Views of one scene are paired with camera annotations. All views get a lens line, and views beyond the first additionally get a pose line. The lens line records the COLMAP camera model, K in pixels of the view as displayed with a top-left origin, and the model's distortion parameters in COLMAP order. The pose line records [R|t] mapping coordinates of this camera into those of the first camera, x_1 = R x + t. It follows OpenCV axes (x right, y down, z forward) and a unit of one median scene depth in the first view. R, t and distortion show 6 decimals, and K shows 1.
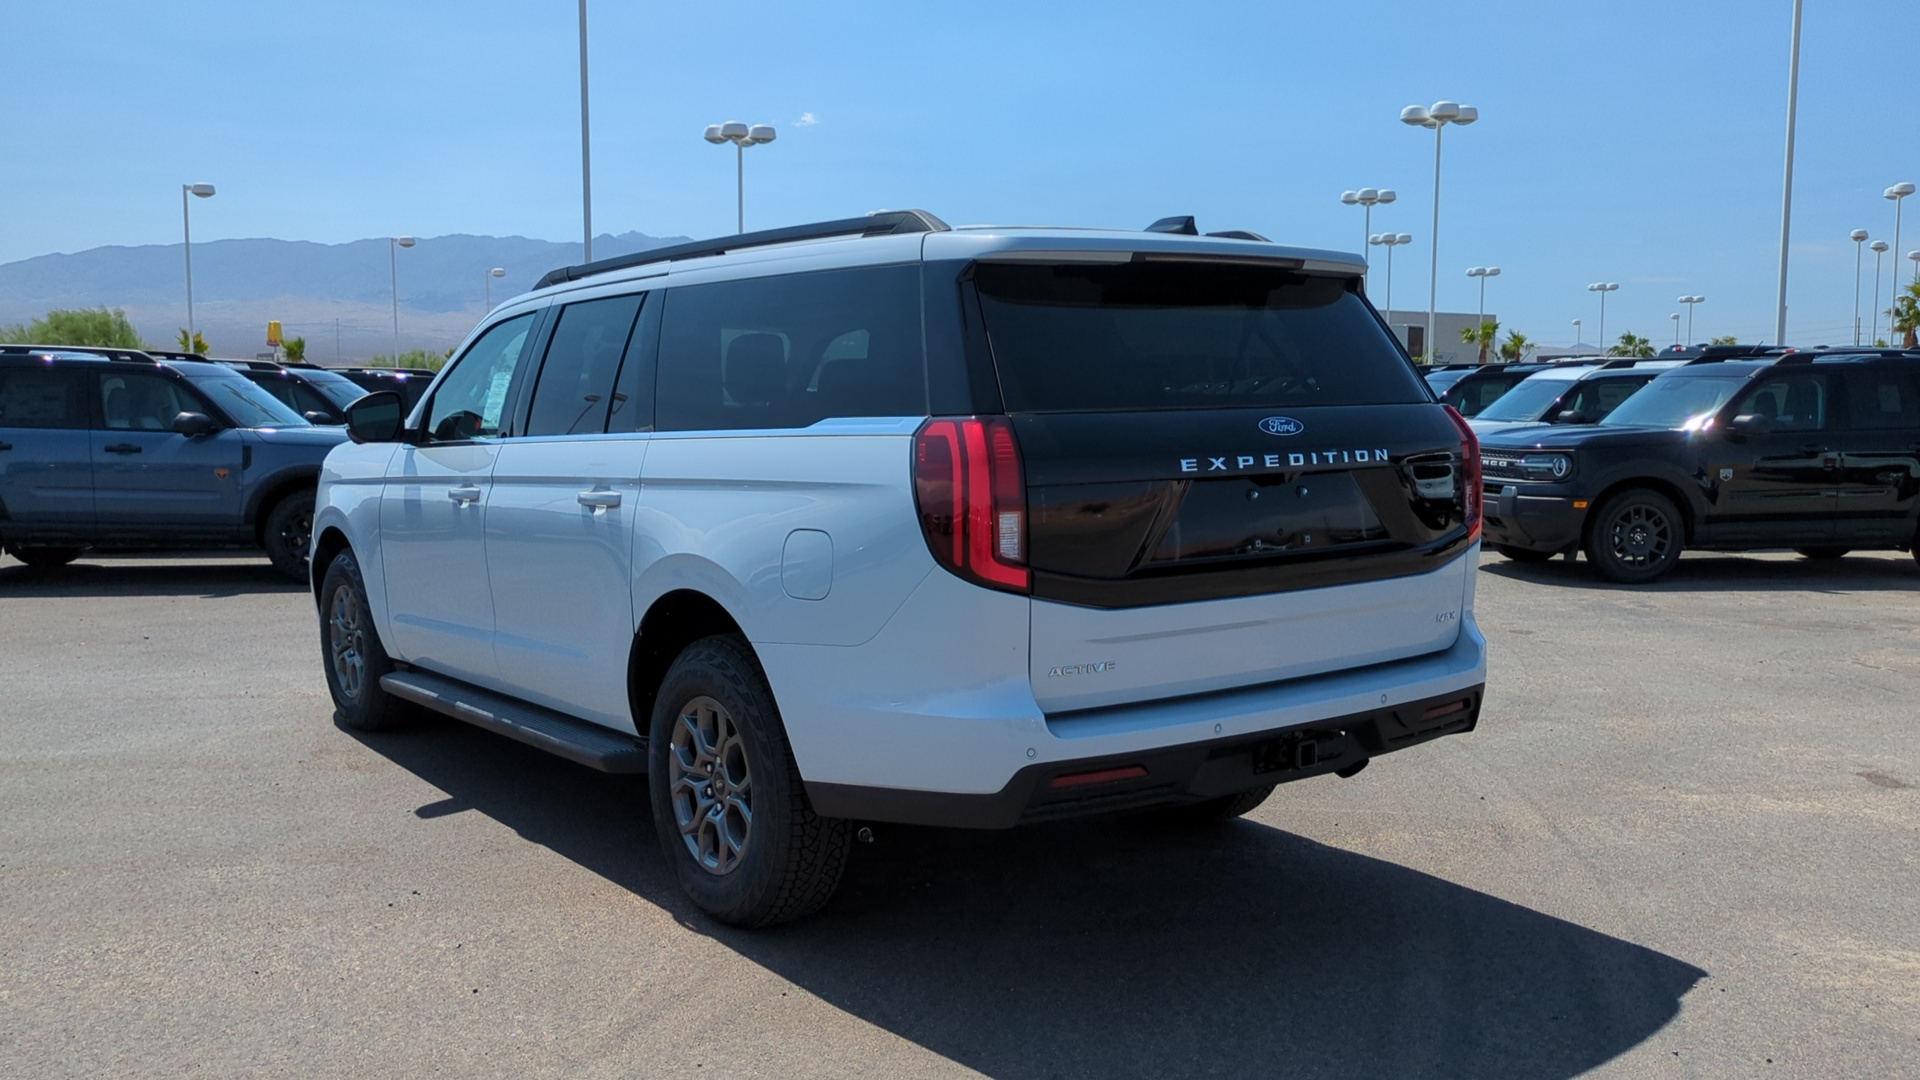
lens RADIAL K [[1669.7, 0, 984.0], [0, 1669.7, 548.2], [0, 0, 1]] dist [0.071965, -0.091000]
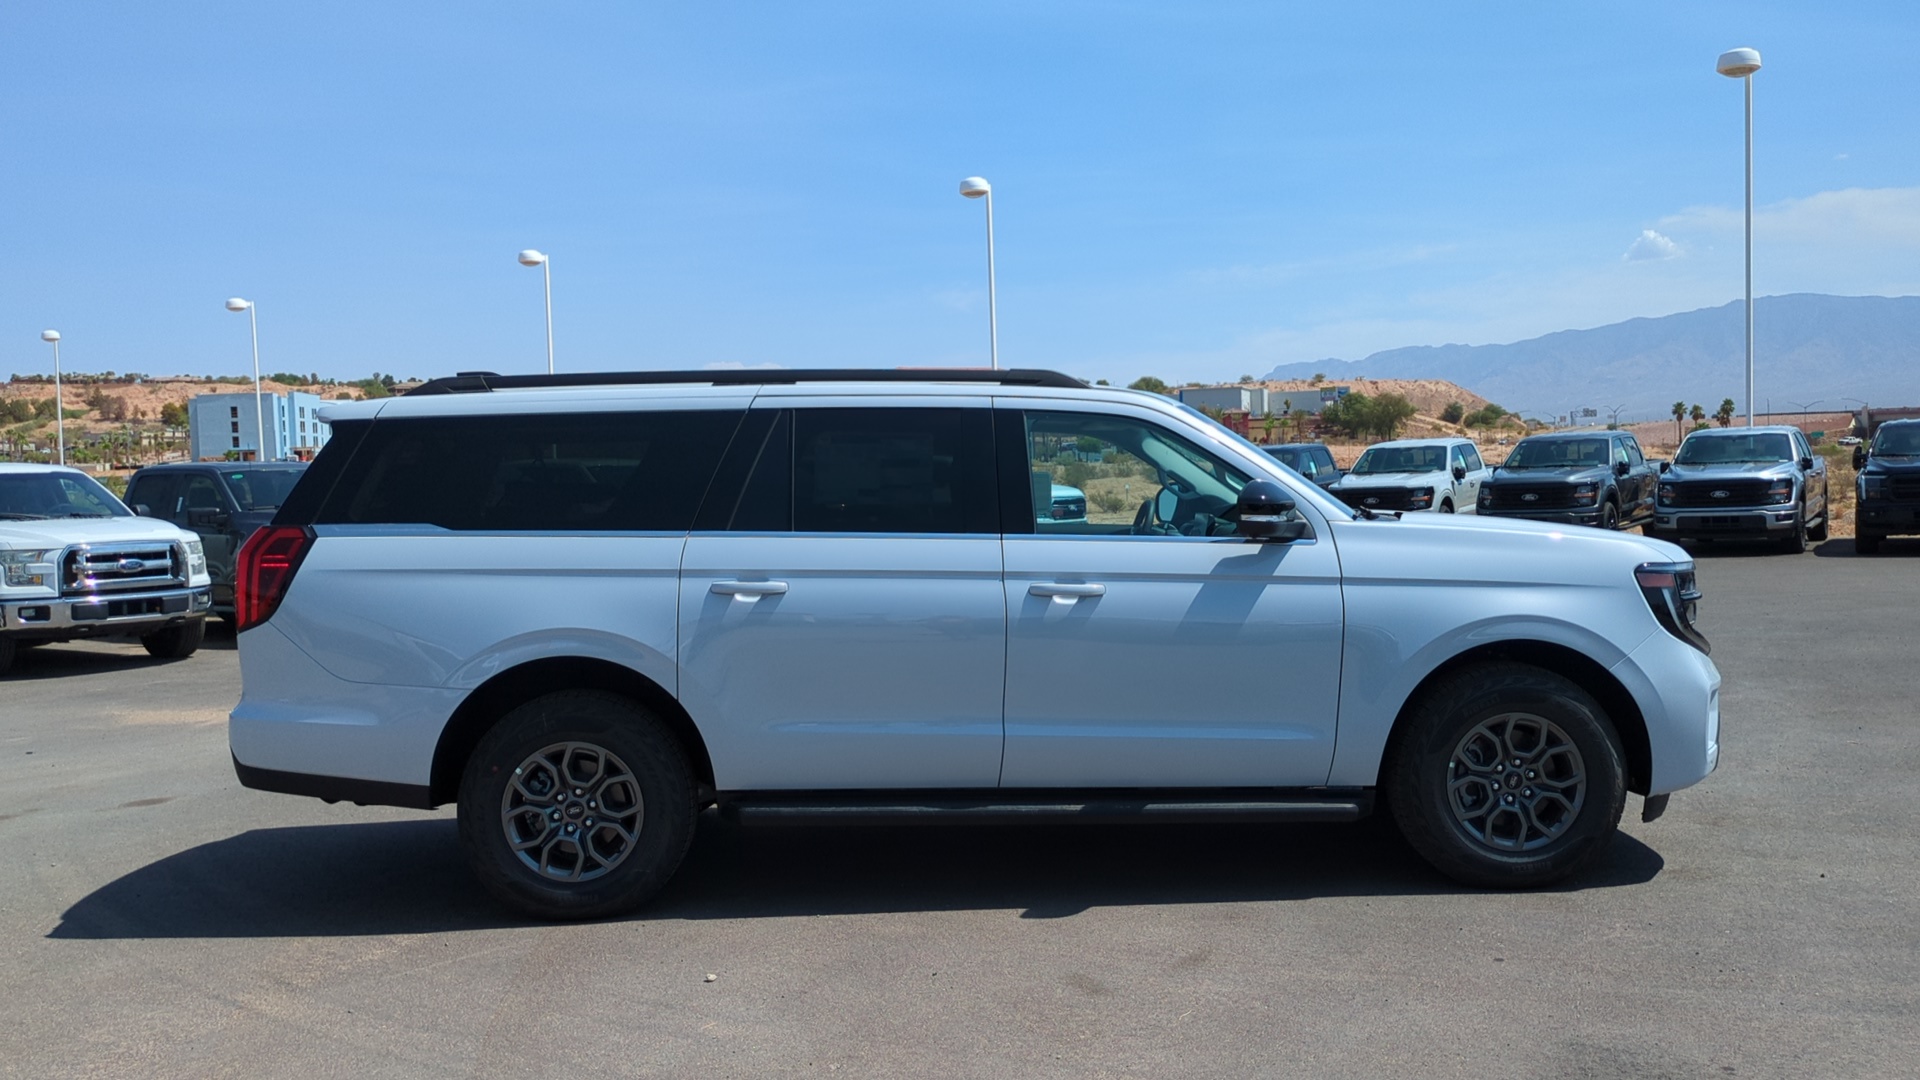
lens RADIAL K [[1669.7, 0, 961.9], [0, 1669.7, 526.1], [0, 0, 1]] dist [0.071965, -0.091000]
pose [[-0.594151, 0.044161, -0.803141, 0.930959], [-0.047803, 0.994788, 0.090063, -0.211901], [0.802932, 0.091903, -0.588943, 2.056230]]
